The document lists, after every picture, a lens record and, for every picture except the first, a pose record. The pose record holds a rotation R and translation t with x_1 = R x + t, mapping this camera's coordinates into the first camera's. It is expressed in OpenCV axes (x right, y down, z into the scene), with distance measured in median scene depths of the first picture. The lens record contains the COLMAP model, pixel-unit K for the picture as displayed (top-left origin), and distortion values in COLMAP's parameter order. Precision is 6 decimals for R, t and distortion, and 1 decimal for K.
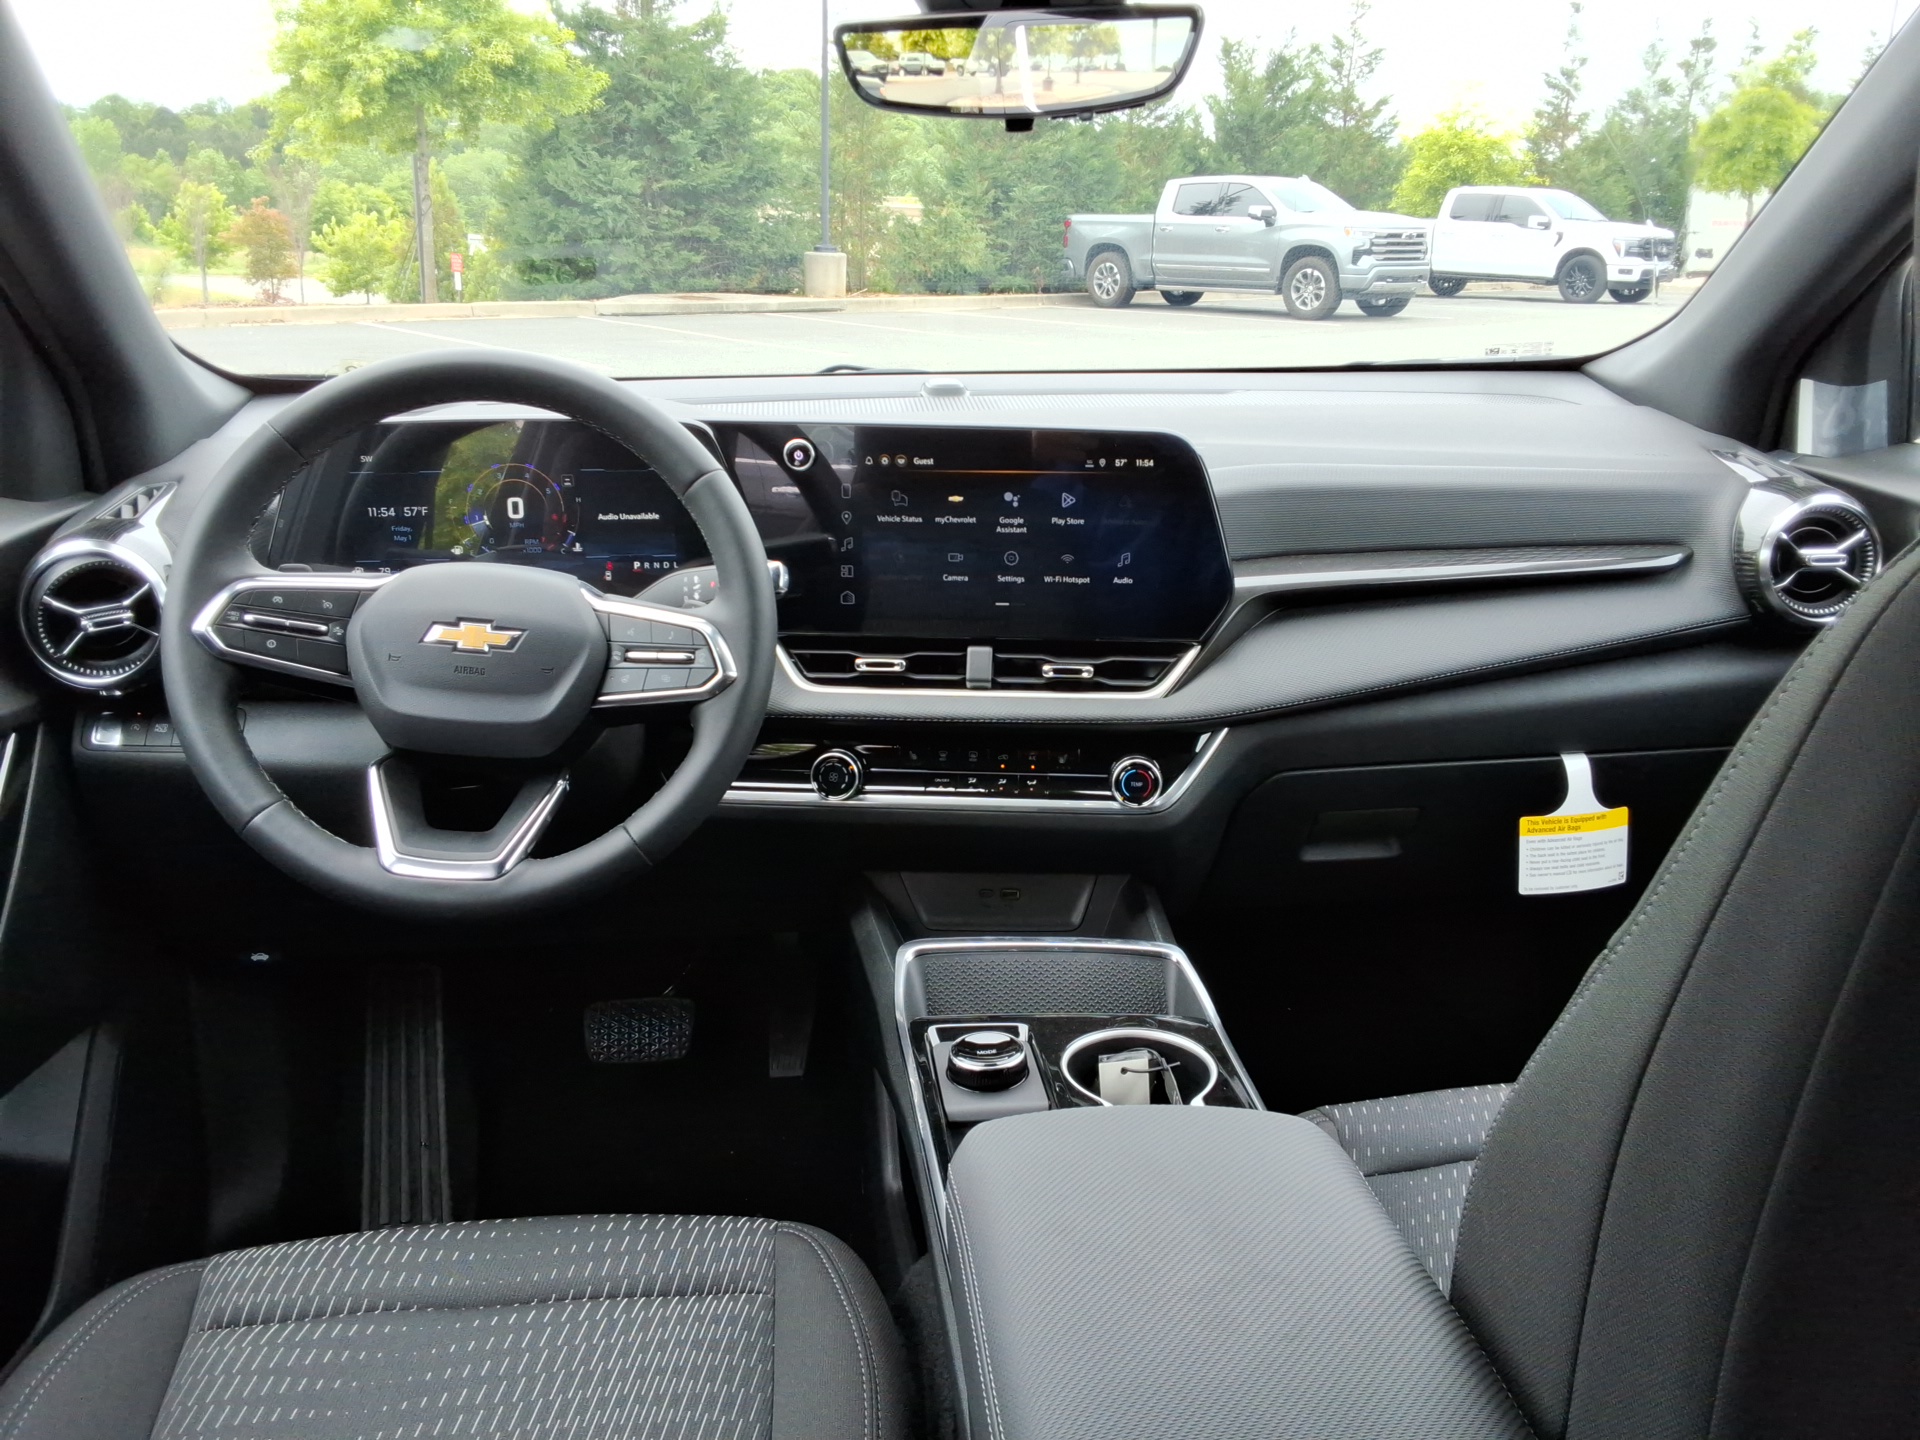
lens RADIAL K [[1531.9, 0, 973.6], [0, 1531.9, 701.0], [0, 0, 1]] dist [0.121886, -0.197734]
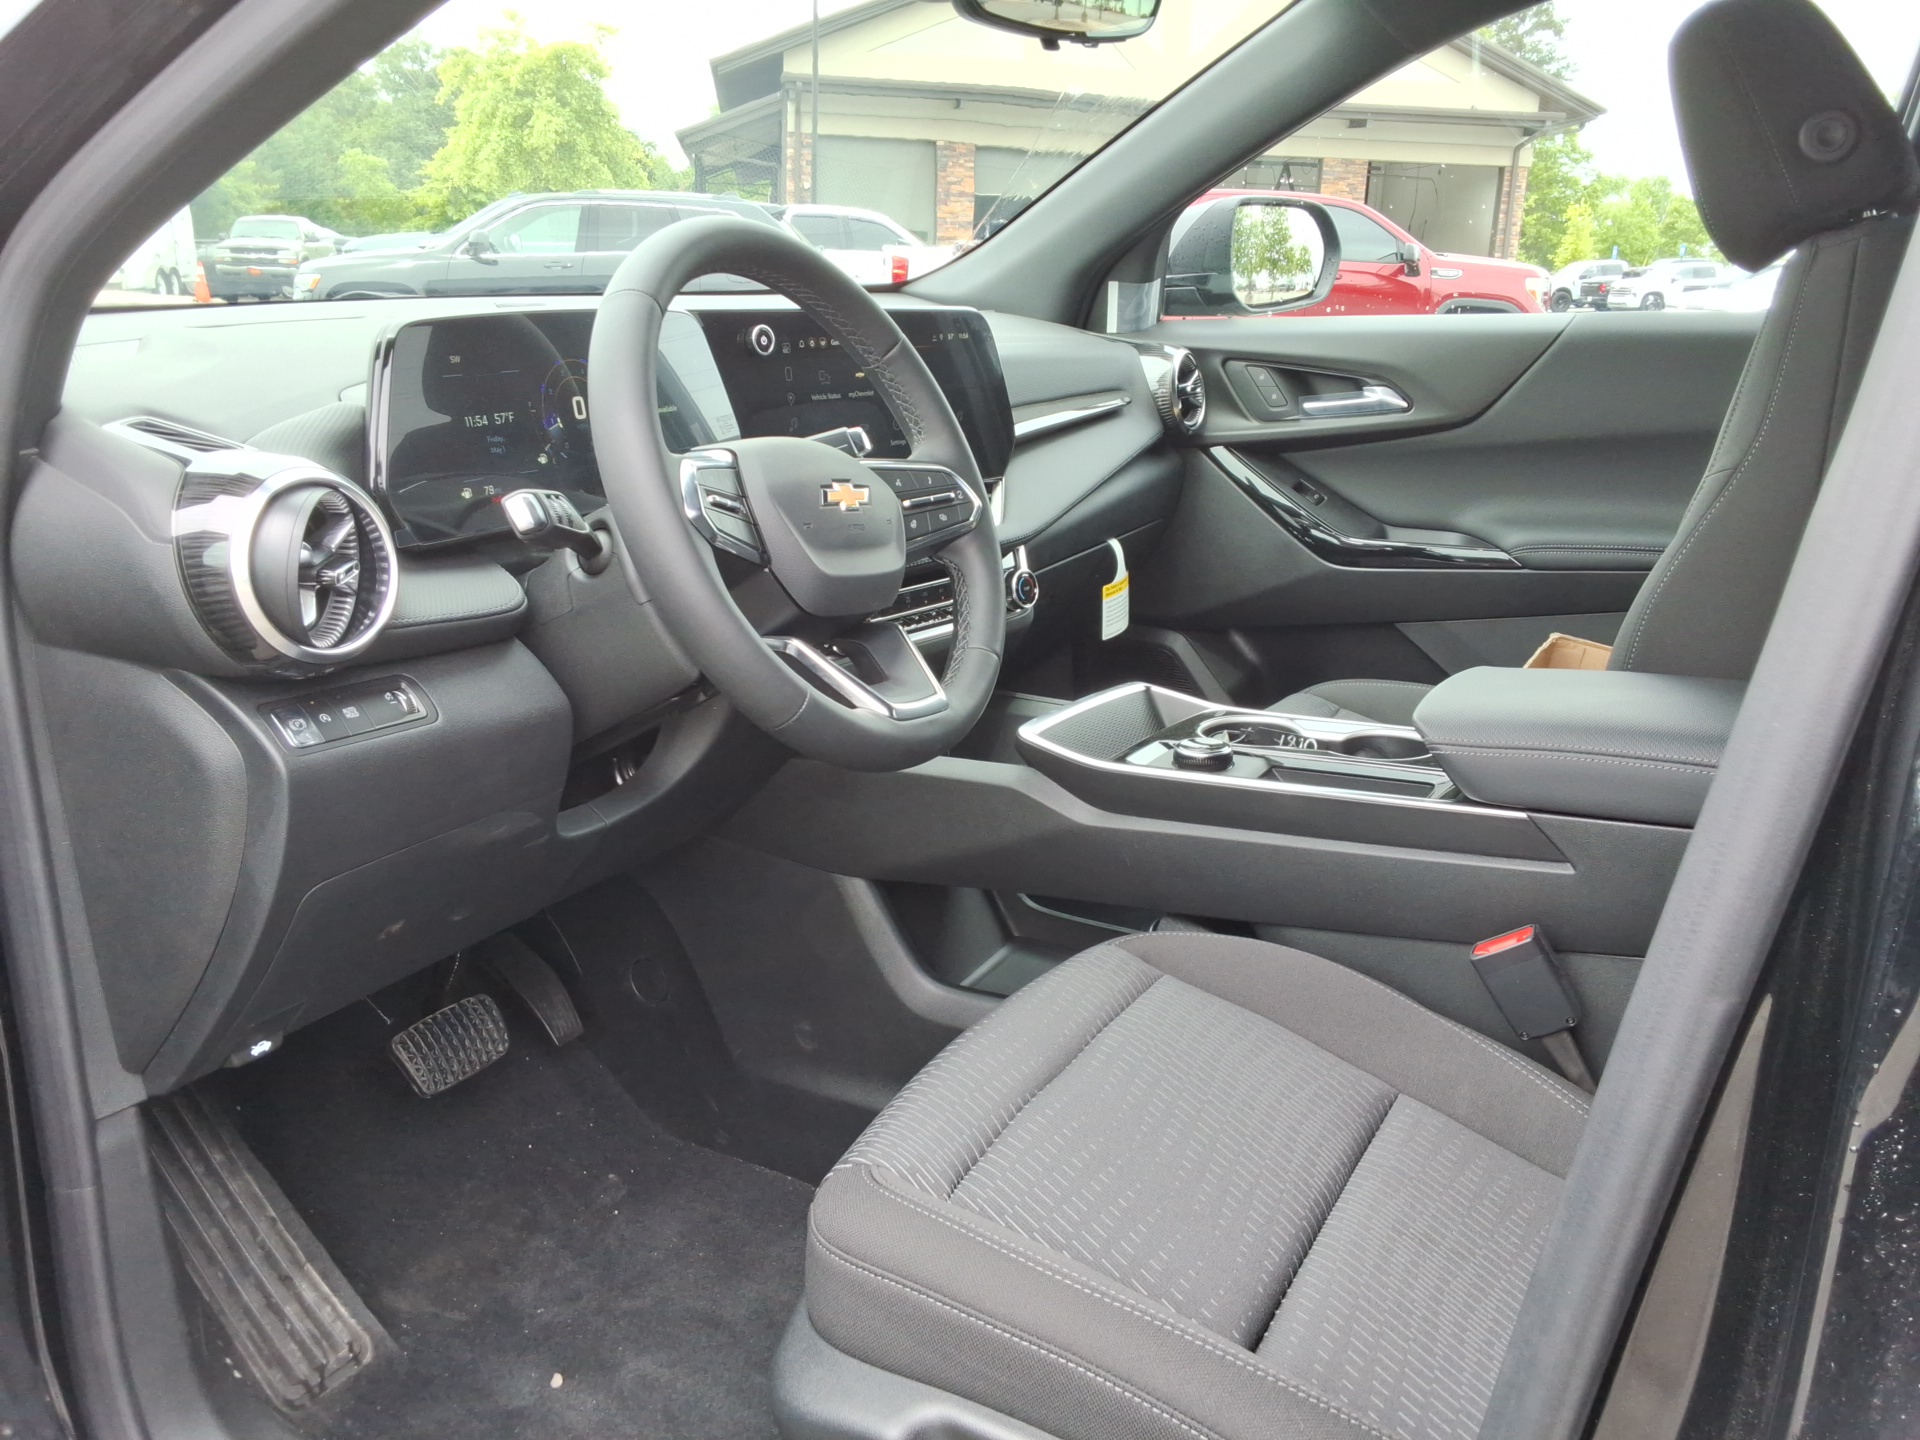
lens RADIAL K [[1559.2, 0, 977.1], [0, 1559.2, 699.5], [0, 0, 1]] dist [0.132501, -0.227085]
pose [[0.557482, -0.219238, 0.800717, -0.087096], [0.233313, 0.967003, 0.102328, 0.000239], [-0.796730, 0.129772, 0.590238, 0.025466]]
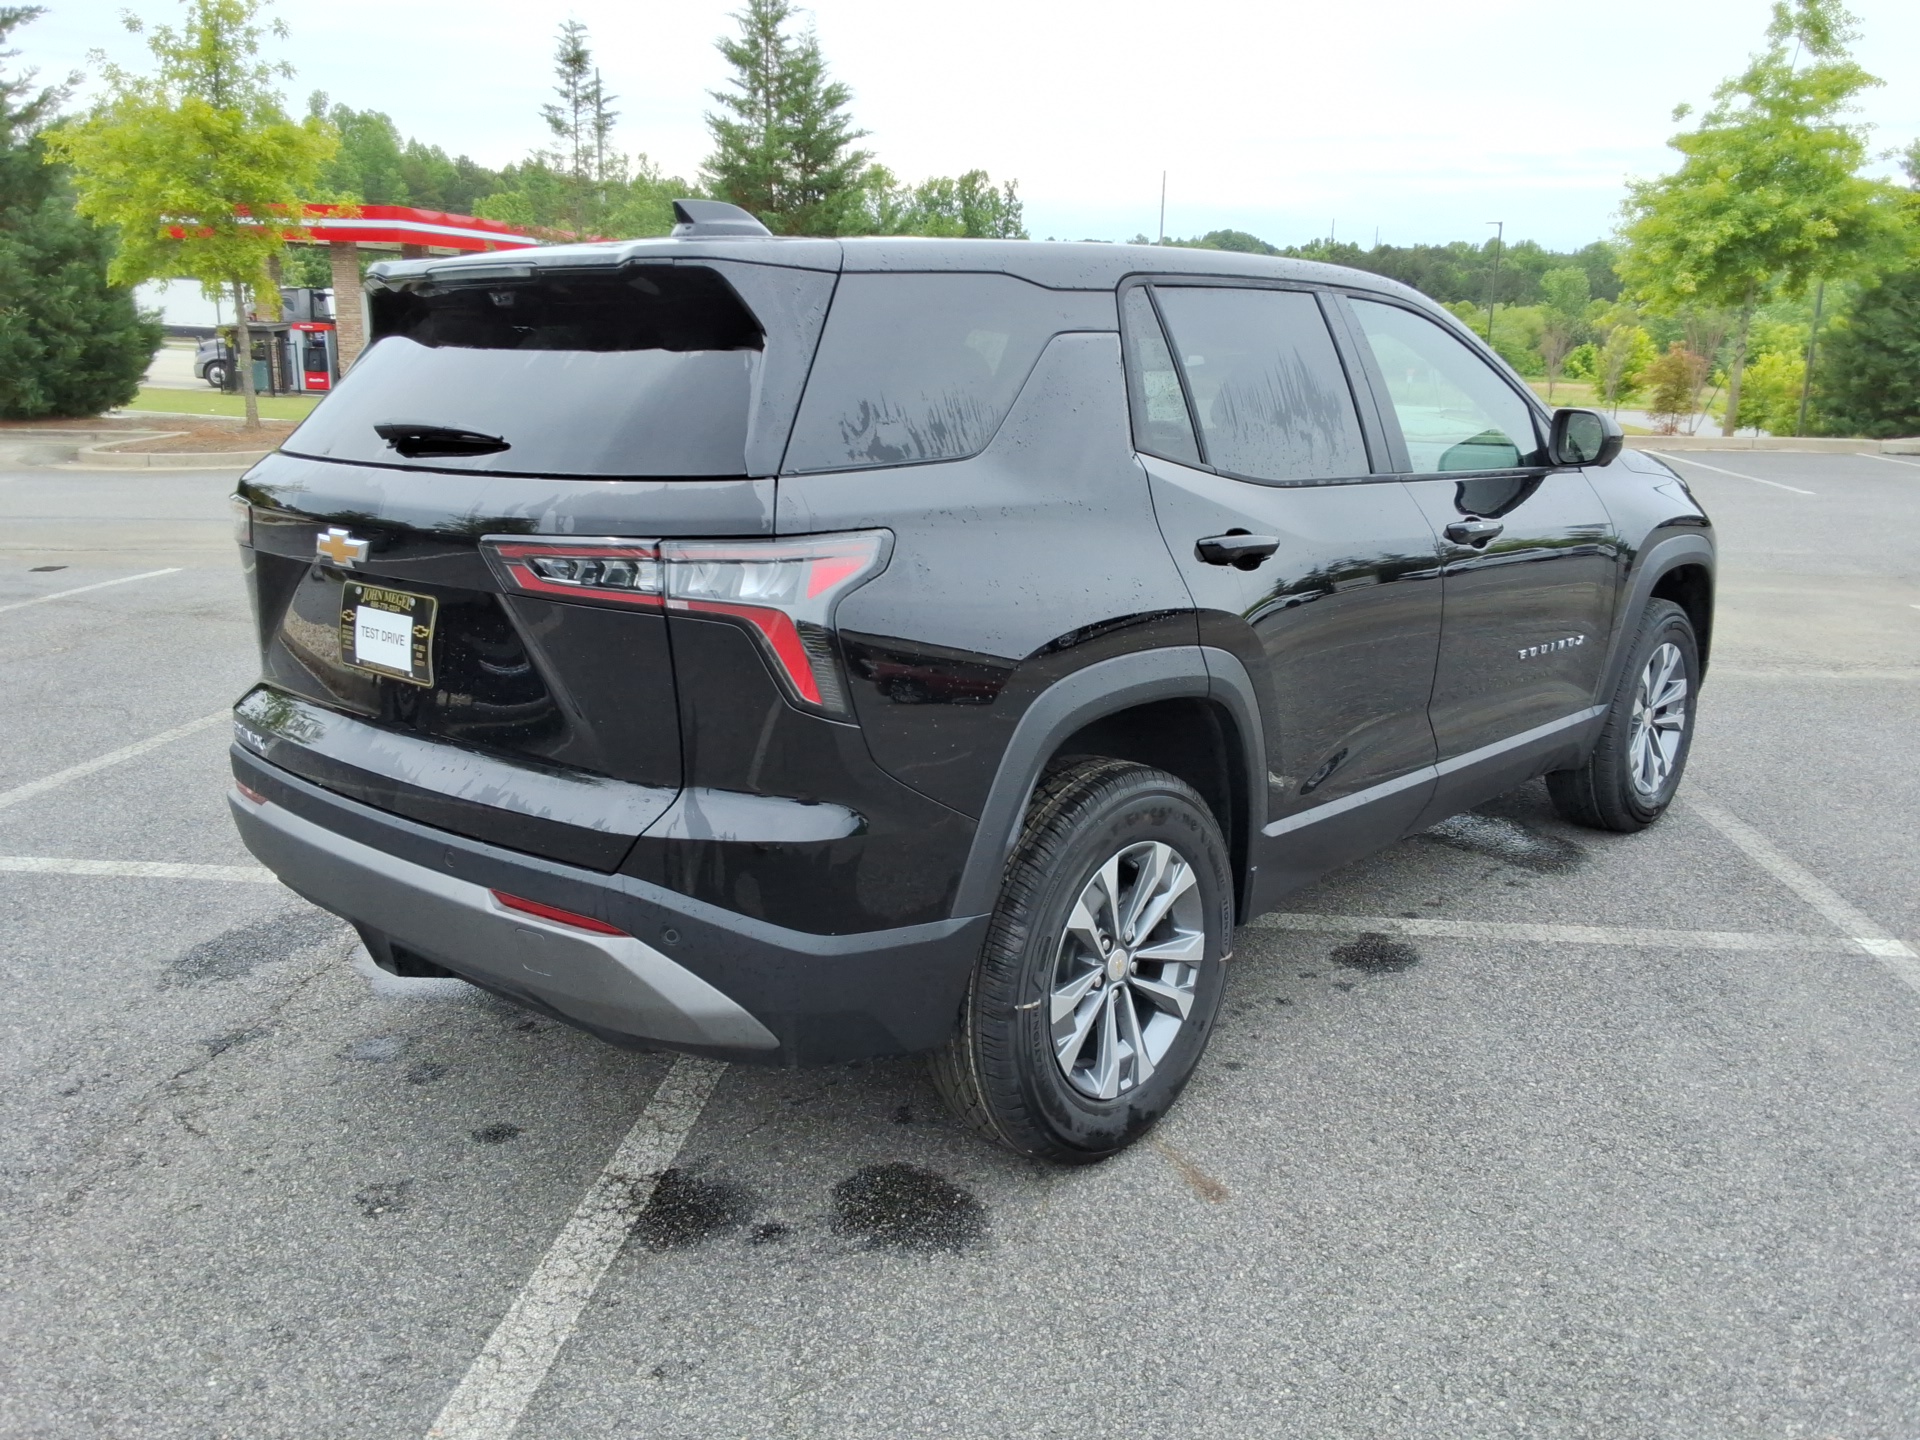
lens RADIAL K [[1516.4, 0, 1000.3], [0, 1516.4, 694.6], [0, 0, 1]] dist [0.133447, -0.178588]
pose [[0.670653, 0.162766, -0.723693, 0.164856], [-0.223527, 0.974623, 0.012058, 0.036408], [0.707290, 0.153678, 0.690017, -0.140058]]
